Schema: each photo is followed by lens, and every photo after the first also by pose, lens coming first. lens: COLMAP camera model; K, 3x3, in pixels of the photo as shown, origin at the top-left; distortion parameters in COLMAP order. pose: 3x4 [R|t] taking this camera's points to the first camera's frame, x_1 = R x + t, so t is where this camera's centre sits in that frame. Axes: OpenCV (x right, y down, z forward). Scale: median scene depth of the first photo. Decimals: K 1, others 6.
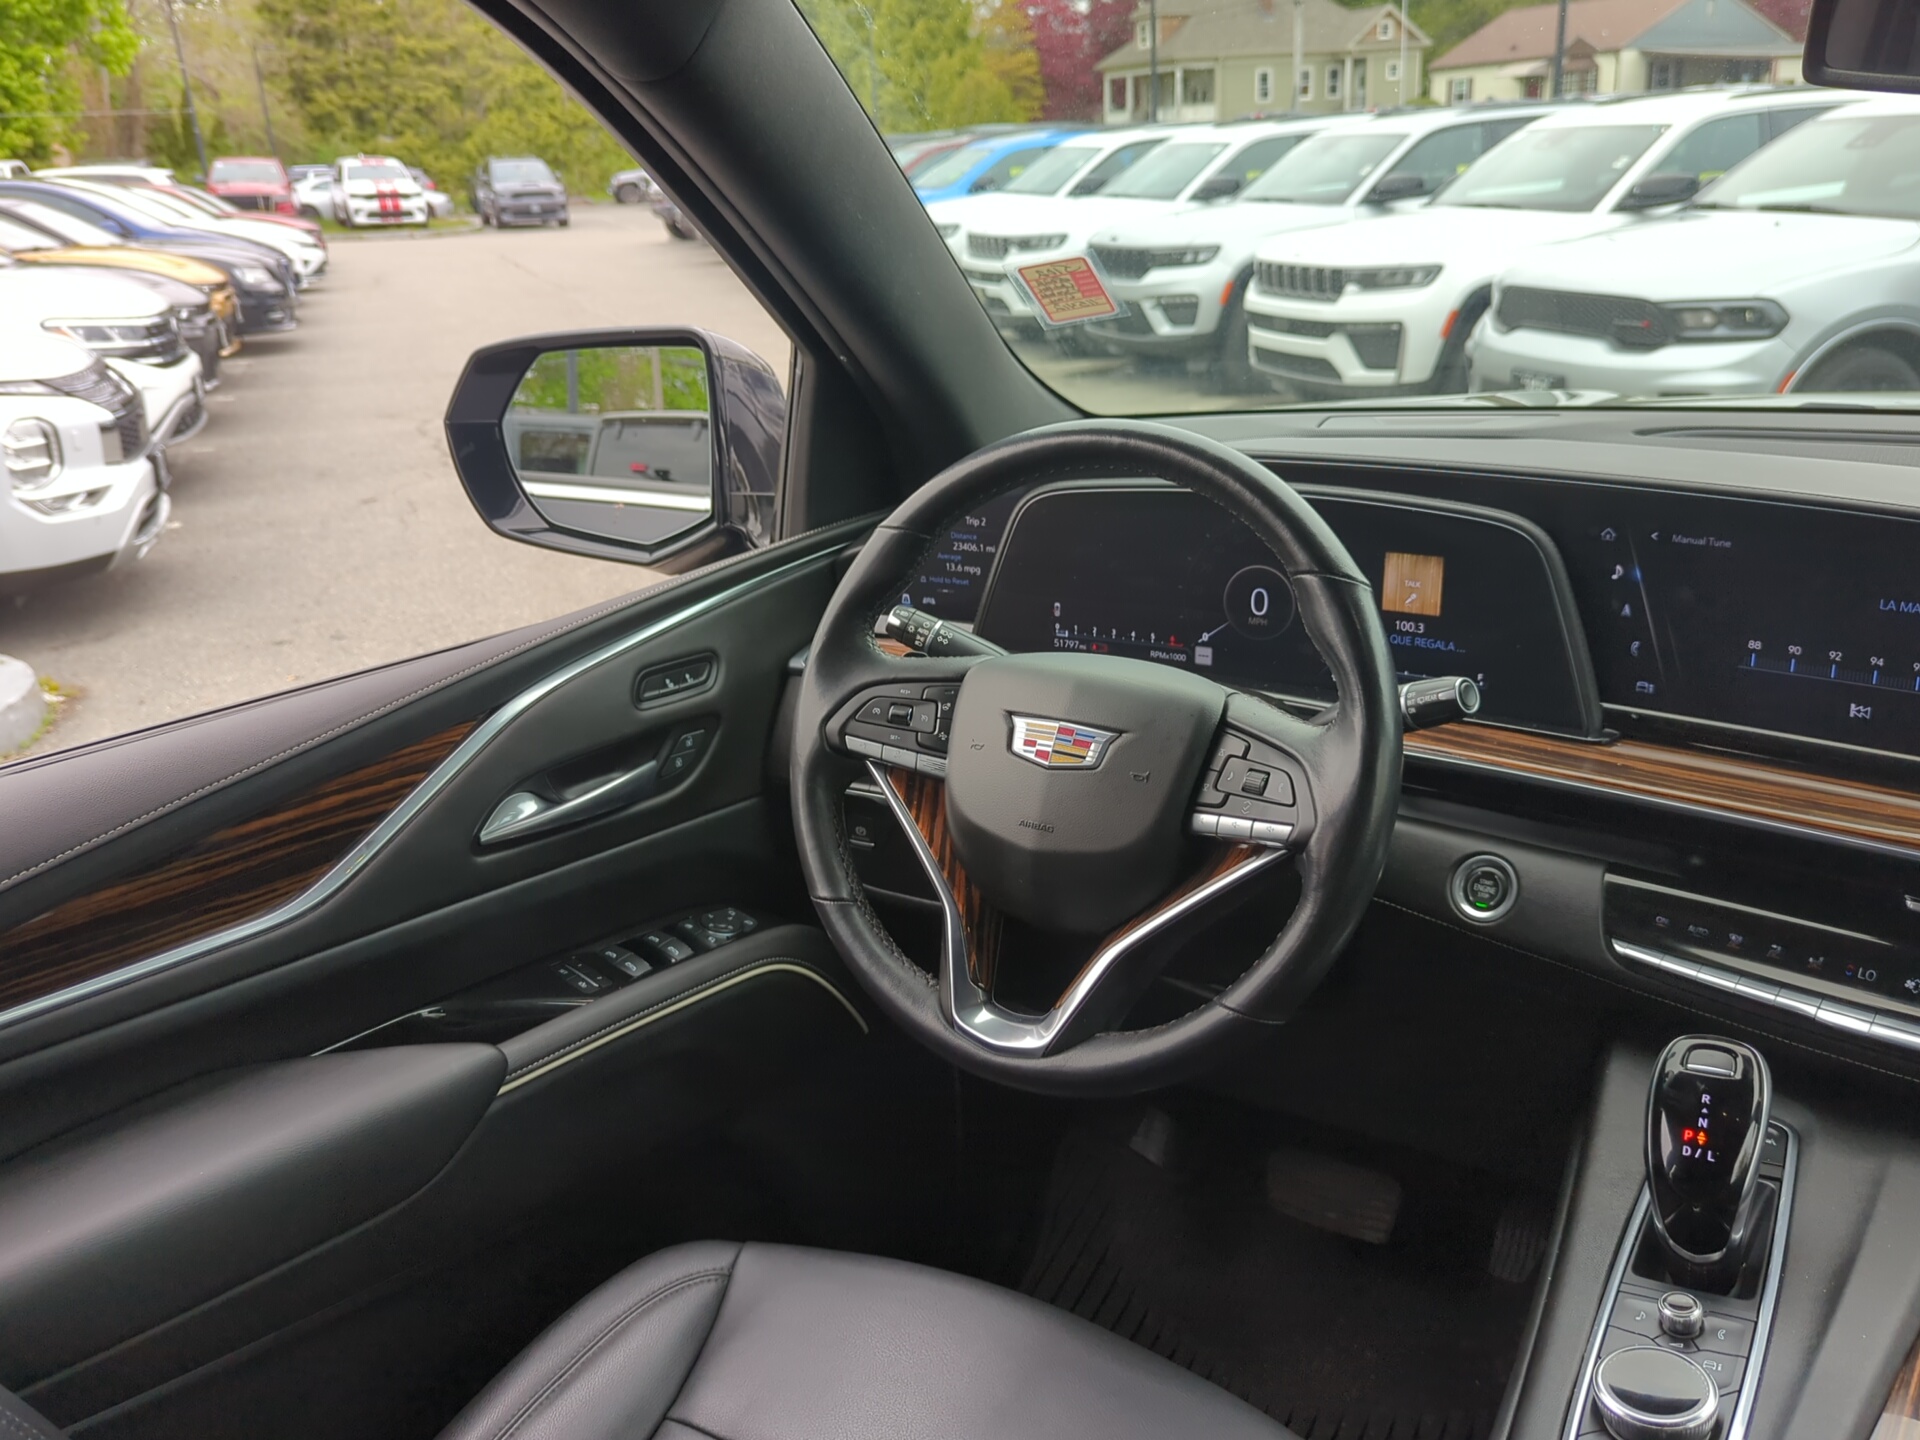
lens RADIAL K [[1560.0, 0, 981.0], [0, 1560.0, 692.8], [0, 0, 1]] dist [0.069184, -0.075579]
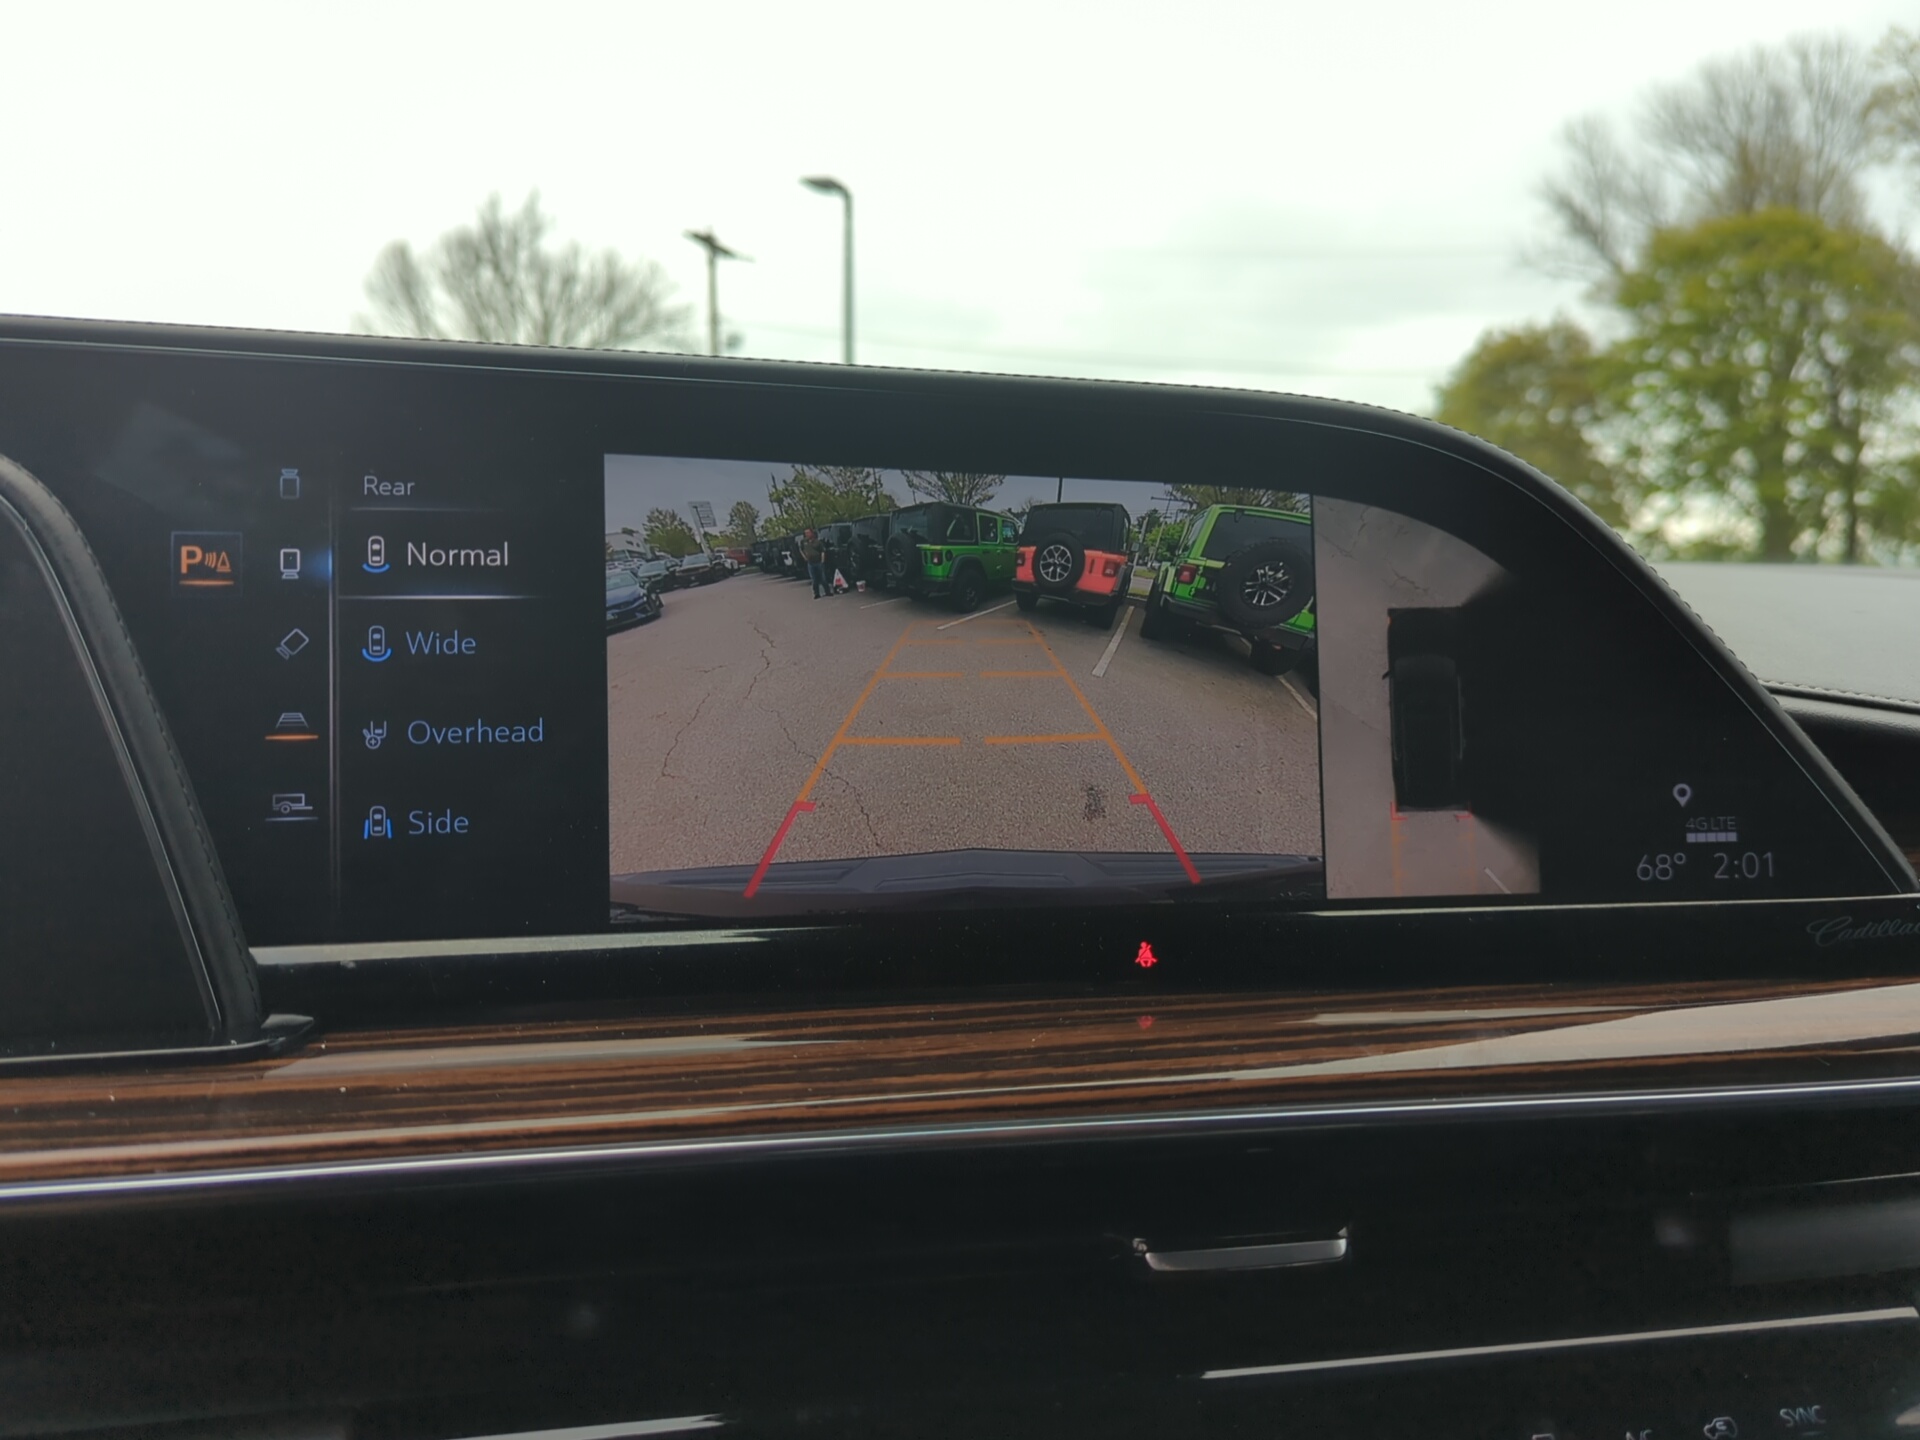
lens RADIAL K [[1553.8, 0, 960.0], [0, 1553.8, 720.0], [0, 0, 1]] dist [0.039239, -0.001488]
pose [[0.631076, 0.010202, 0.775654, 0.227292], [0.213789, 0.958902, -0.186552, 0.059972], [-0.745679, 0.283555, 0.602959, 0.674511]]
